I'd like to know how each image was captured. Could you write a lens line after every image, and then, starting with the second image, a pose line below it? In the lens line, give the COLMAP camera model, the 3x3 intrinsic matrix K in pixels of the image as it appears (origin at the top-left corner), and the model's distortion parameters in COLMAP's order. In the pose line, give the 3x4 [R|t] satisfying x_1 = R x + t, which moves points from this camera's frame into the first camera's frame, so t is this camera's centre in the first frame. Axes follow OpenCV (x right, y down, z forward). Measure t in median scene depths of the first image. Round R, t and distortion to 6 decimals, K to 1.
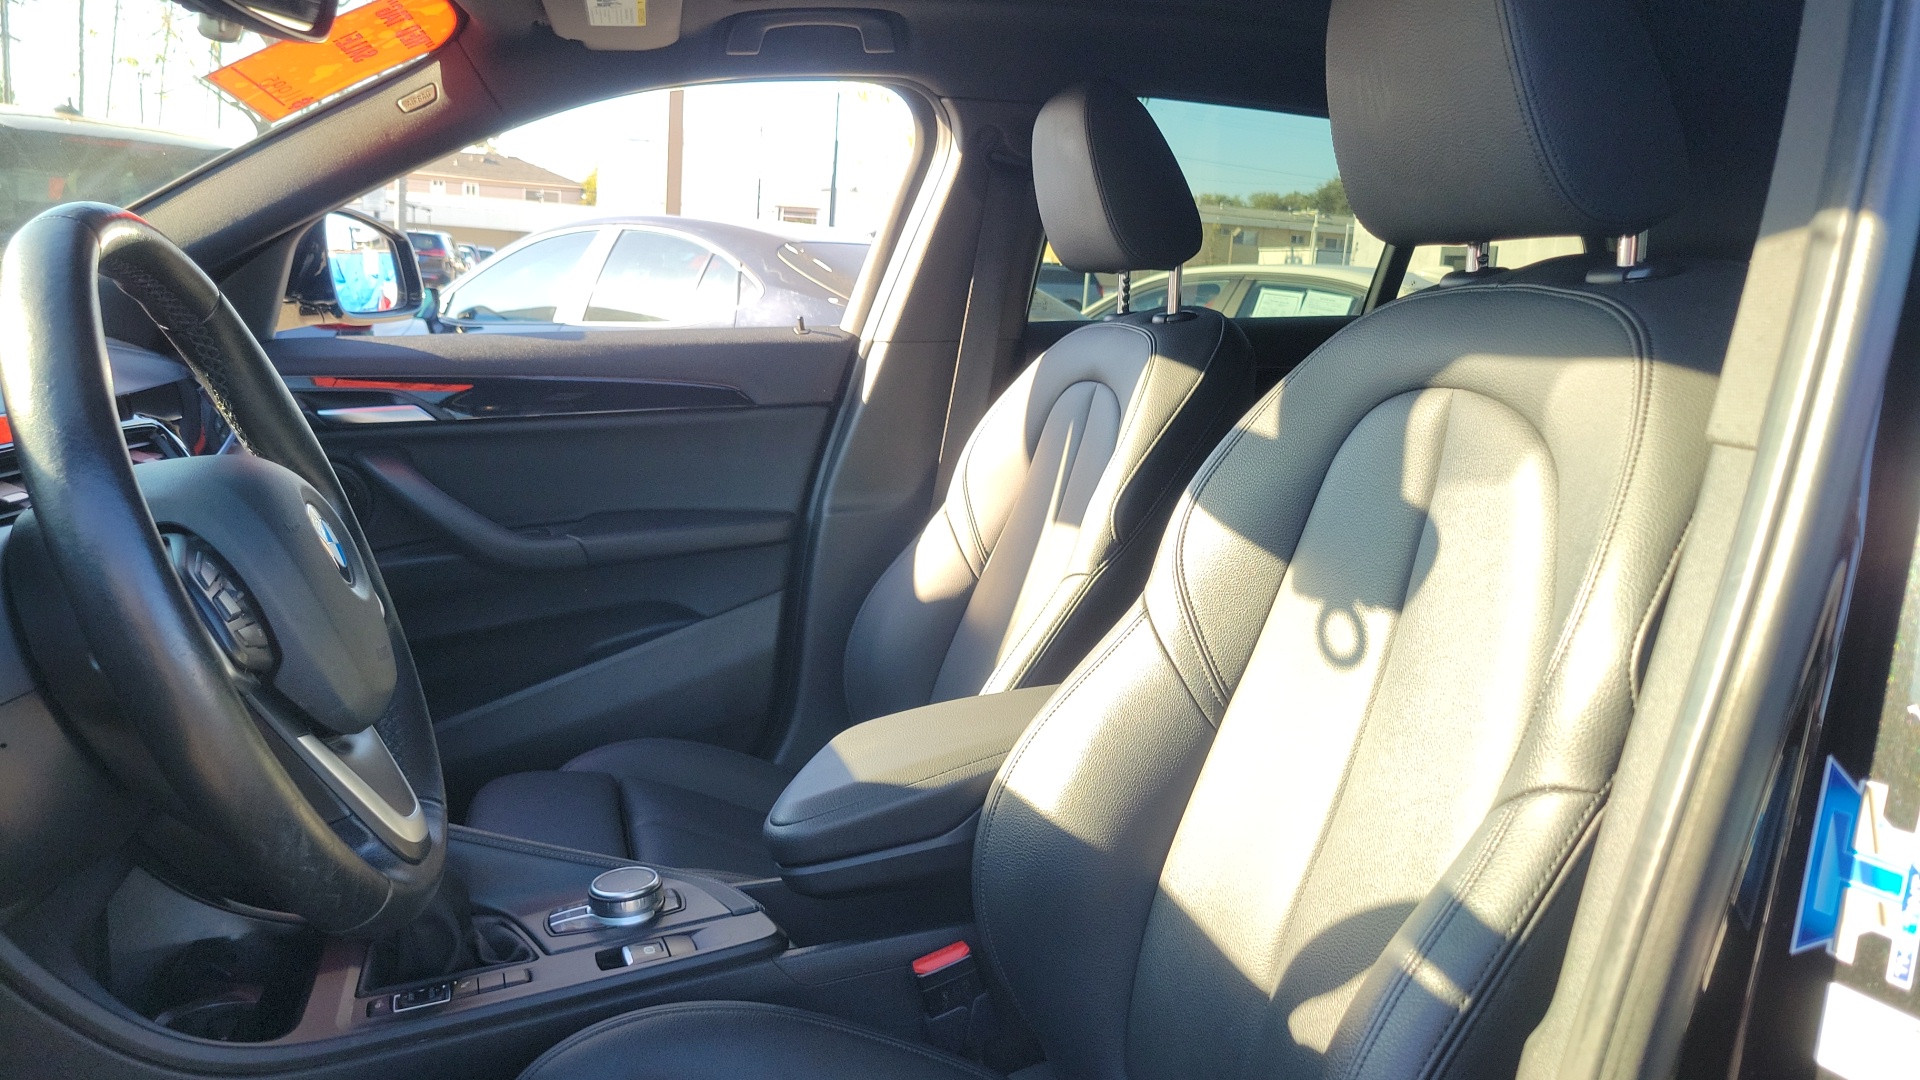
lens RADIAL K [[1436.1, 0, 950.4], [0, 1436.1, 536.5], [0, 0, 1]] dist [0.032262, -0.004908]
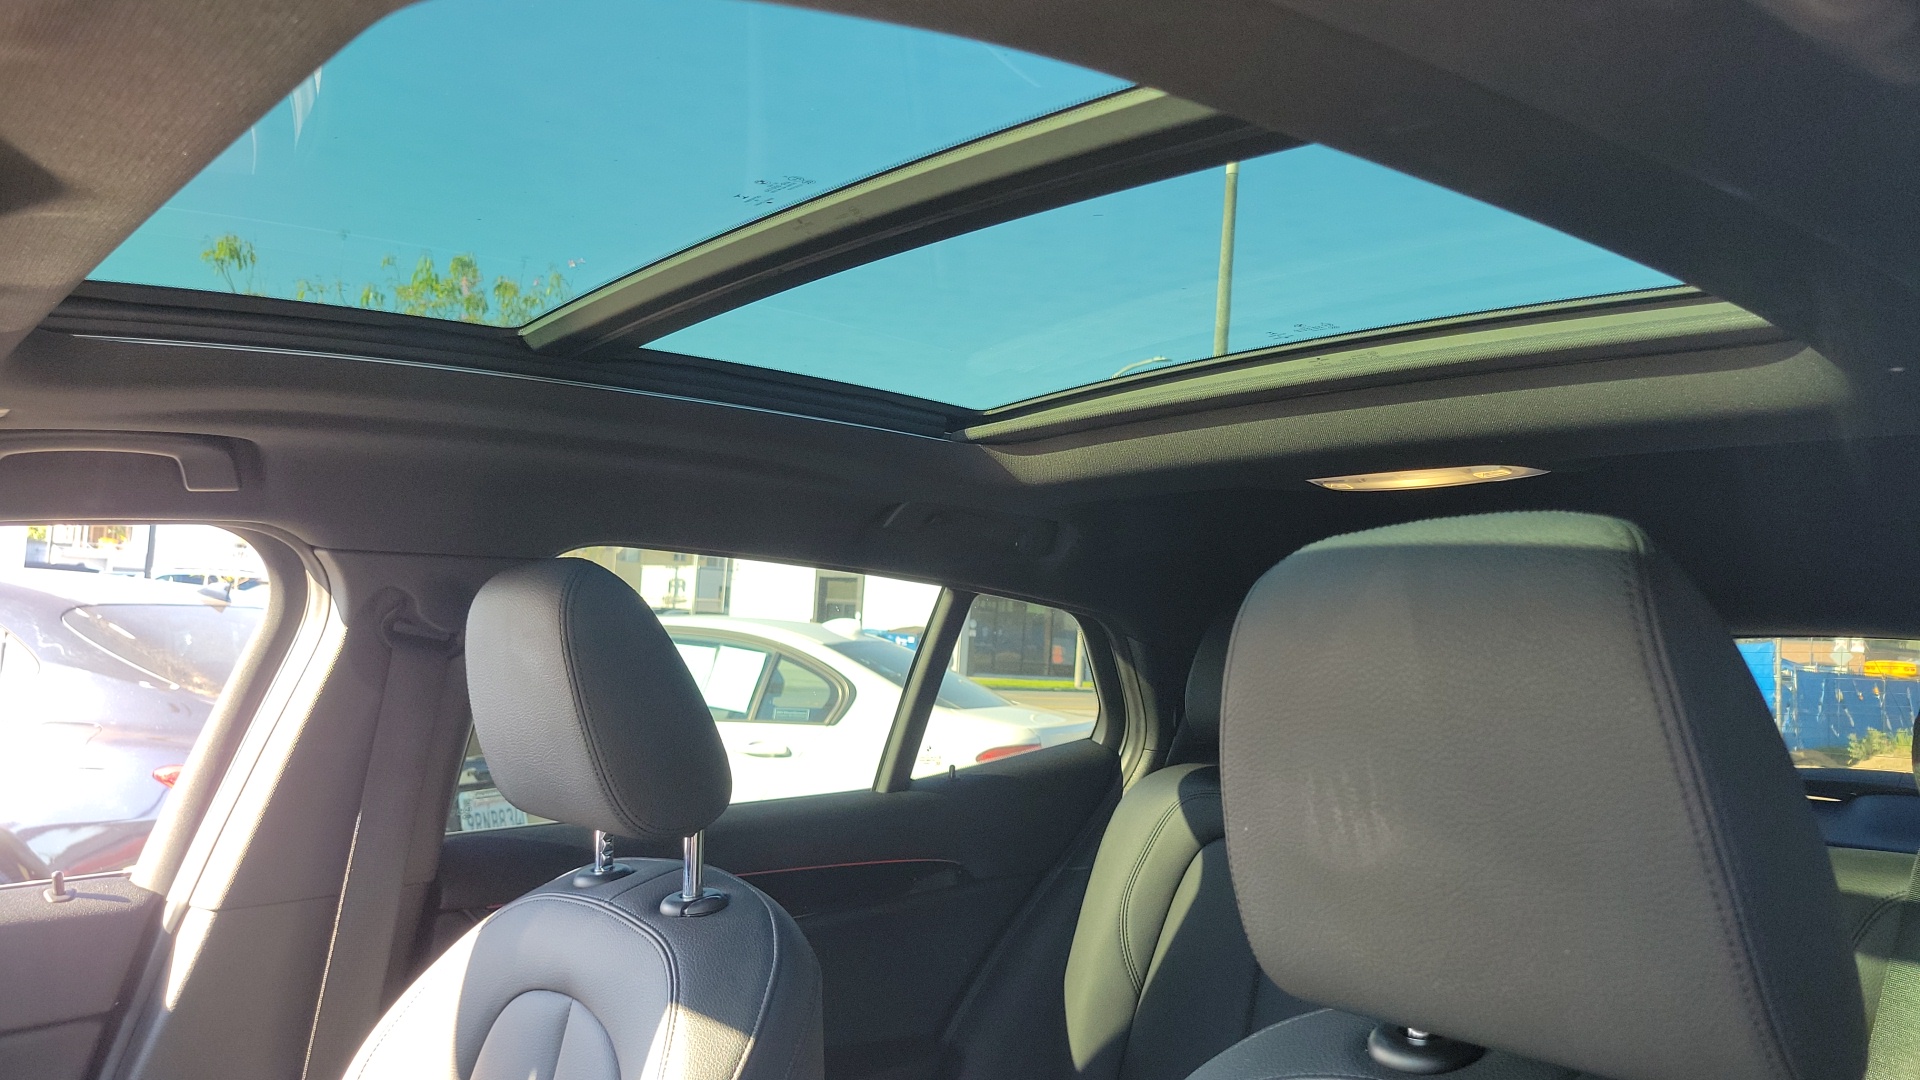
lens RADIAL K [[1429.2, 0, 929.2], [0, 1429.2, 549.1], [0, 0, 1]] dist [0.035895, -0.011689]
pose [[0.915963, 0.014426, 0.401003, -0.012290], [0.065194, 0.980725, -0.184197, -0.153991], [-0.395931, 0.194861, 0.897367, 0.269320]]
